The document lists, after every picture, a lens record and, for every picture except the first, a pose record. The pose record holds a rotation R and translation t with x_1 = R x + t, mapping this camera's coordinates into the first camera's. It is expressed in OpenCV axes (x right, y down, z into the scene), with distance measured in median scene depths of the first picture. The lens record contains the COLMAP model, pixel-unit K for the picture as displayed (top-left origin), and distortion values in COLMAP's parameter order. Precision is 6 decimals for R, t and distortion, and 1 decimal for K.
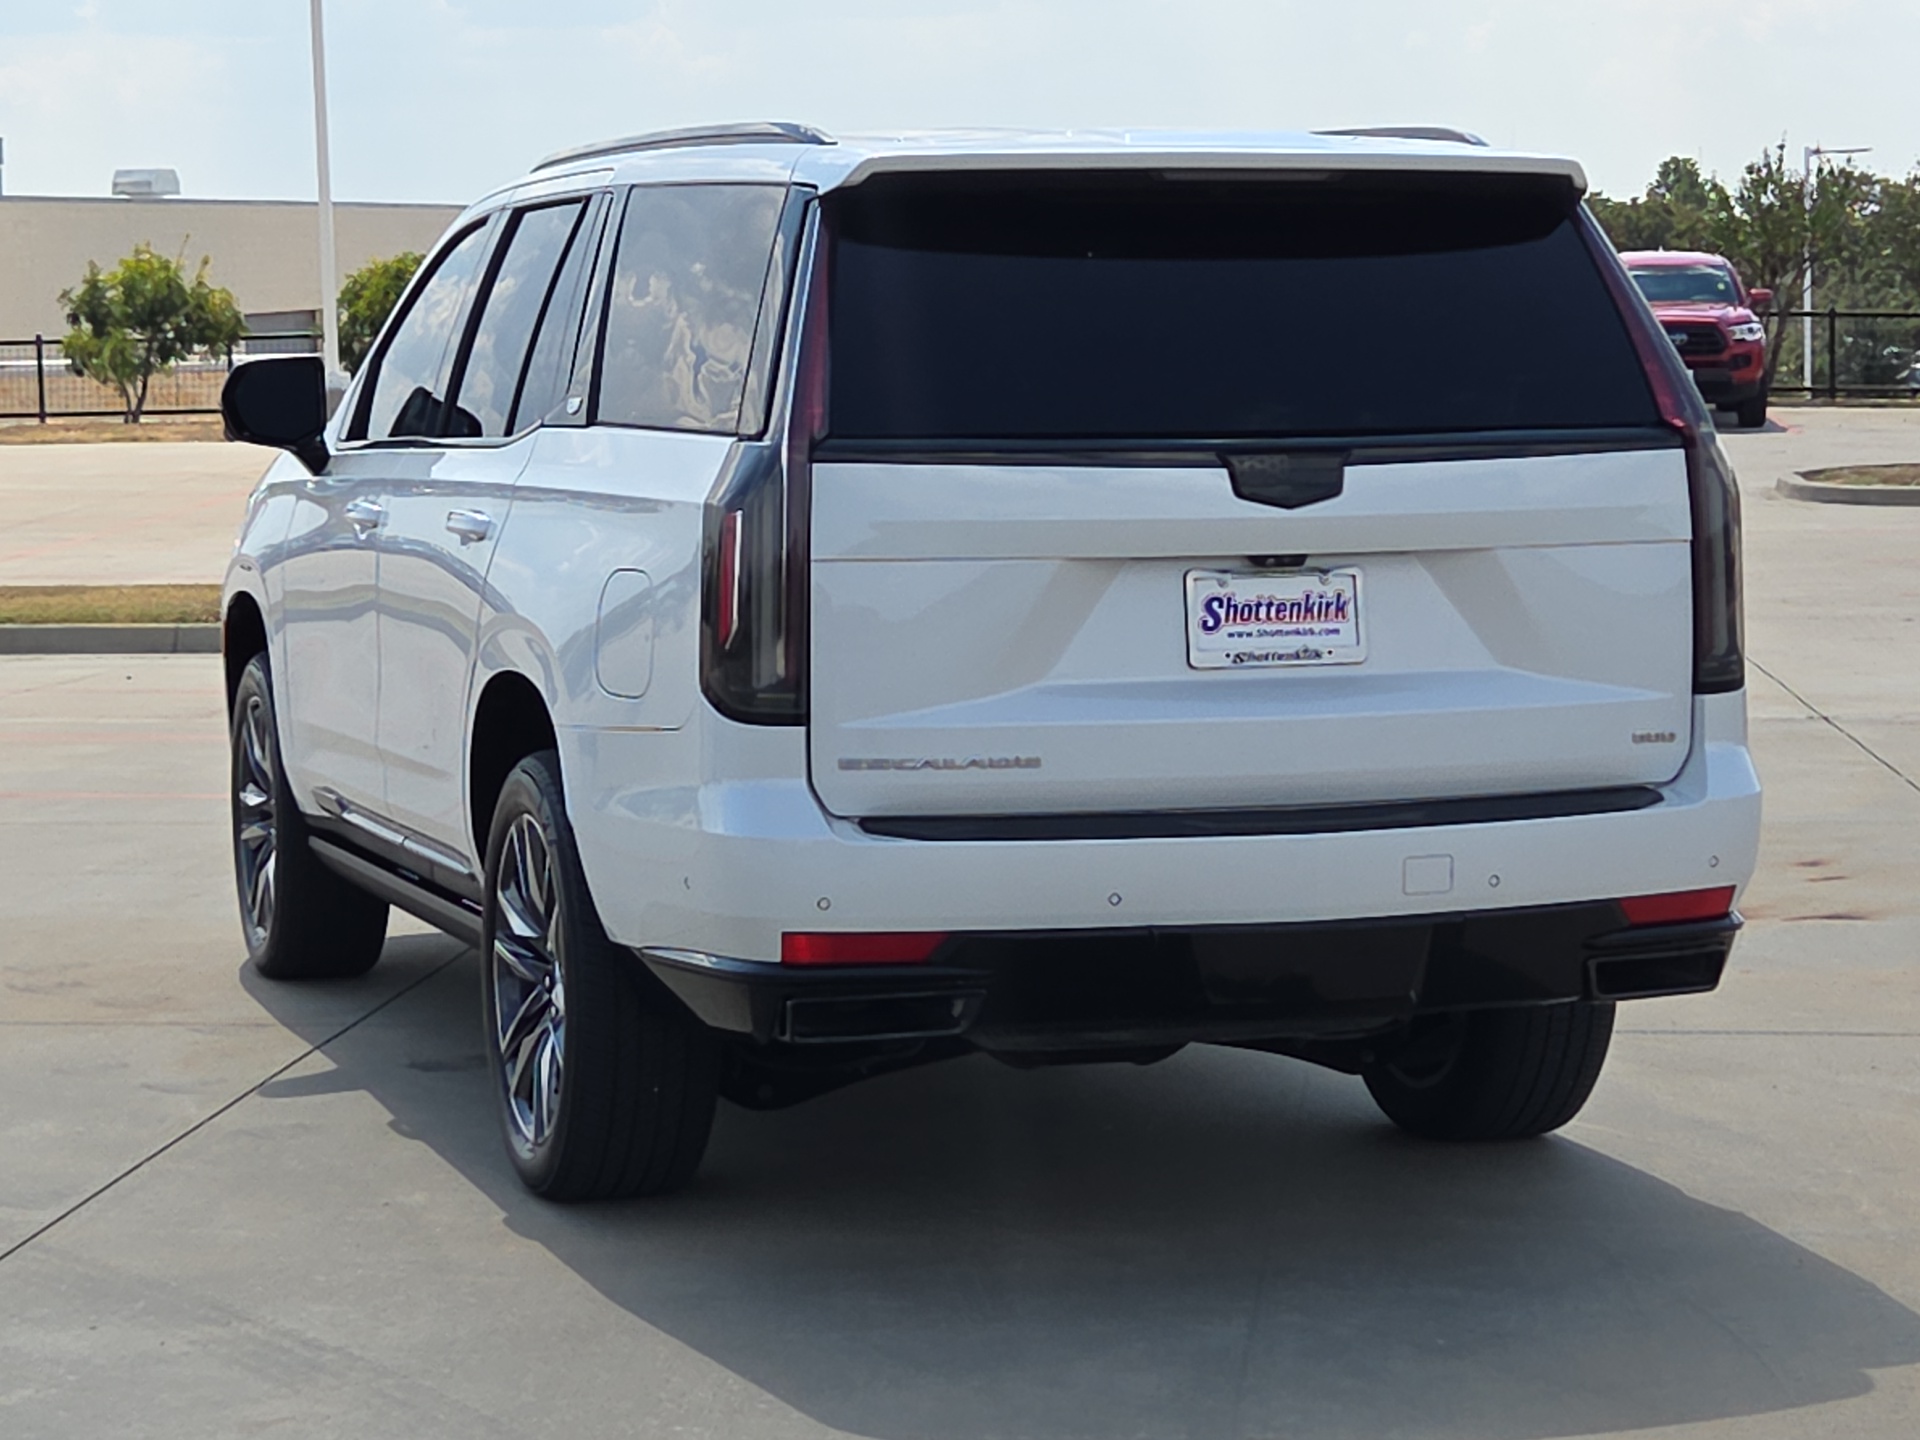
lens RADIAL K [[4147.1, 0, 961.1], [0, 4147.1, 713.8], [0, 0, 1]] dist [0.105346, 0.000000]
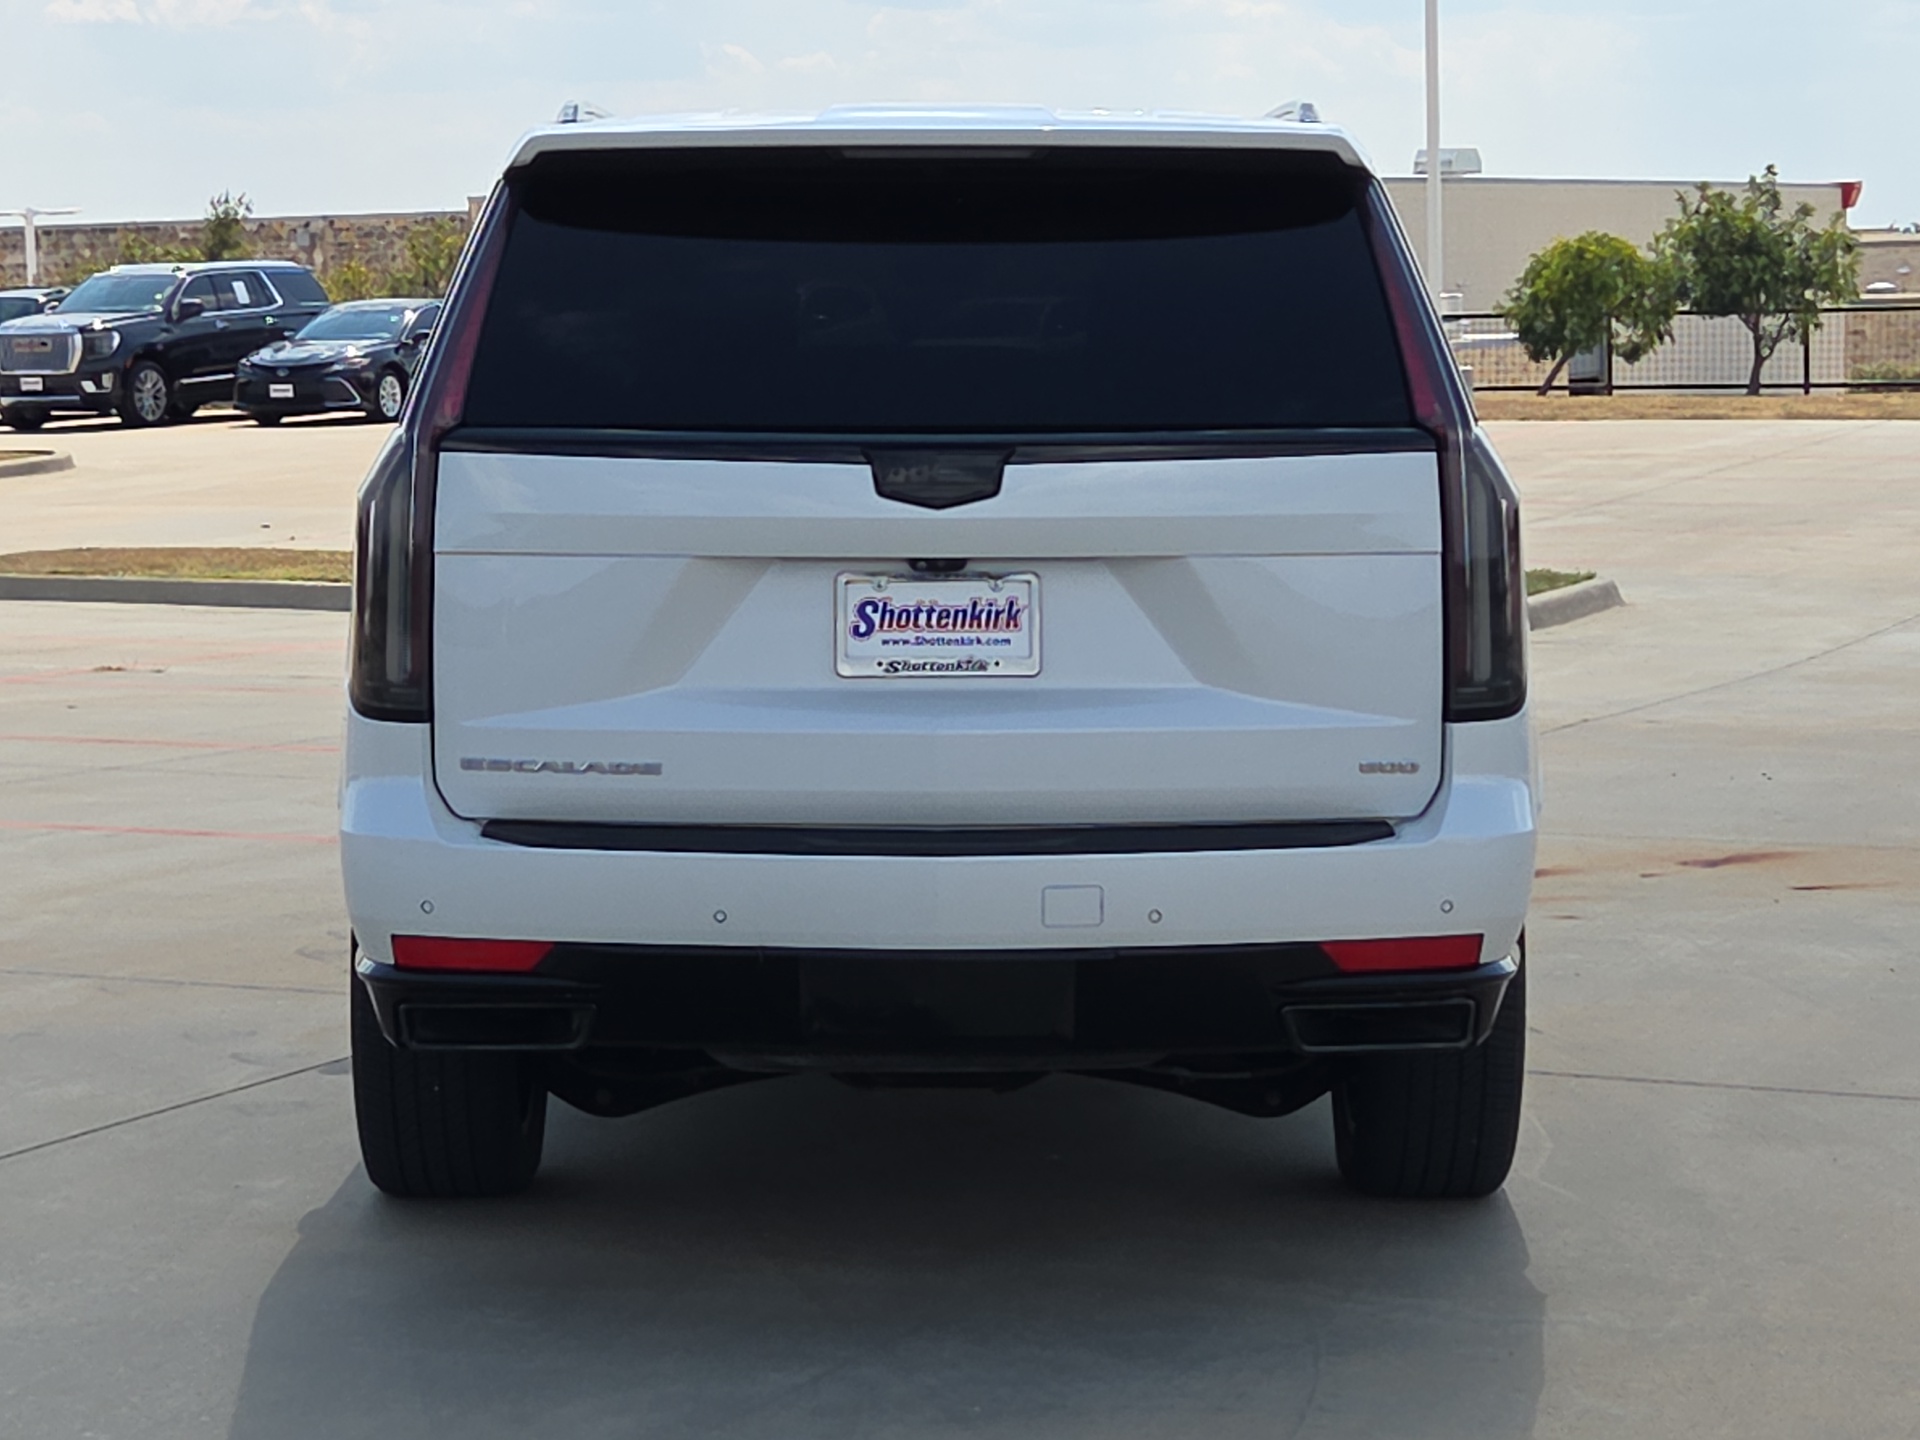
lens RADIAL K [[4147.1, 0, 963.2], [0, 4147.1, 723.8], [0, 0, 1]] dist [0.105346, 0.000000]
pose [[0.953790, 0.034407, -0.298496, 0.362384], [-0.032216, 0.999406, 0.012261, -0.012542], [0.298741, -0.002078, 0.954332, 0.107094]]
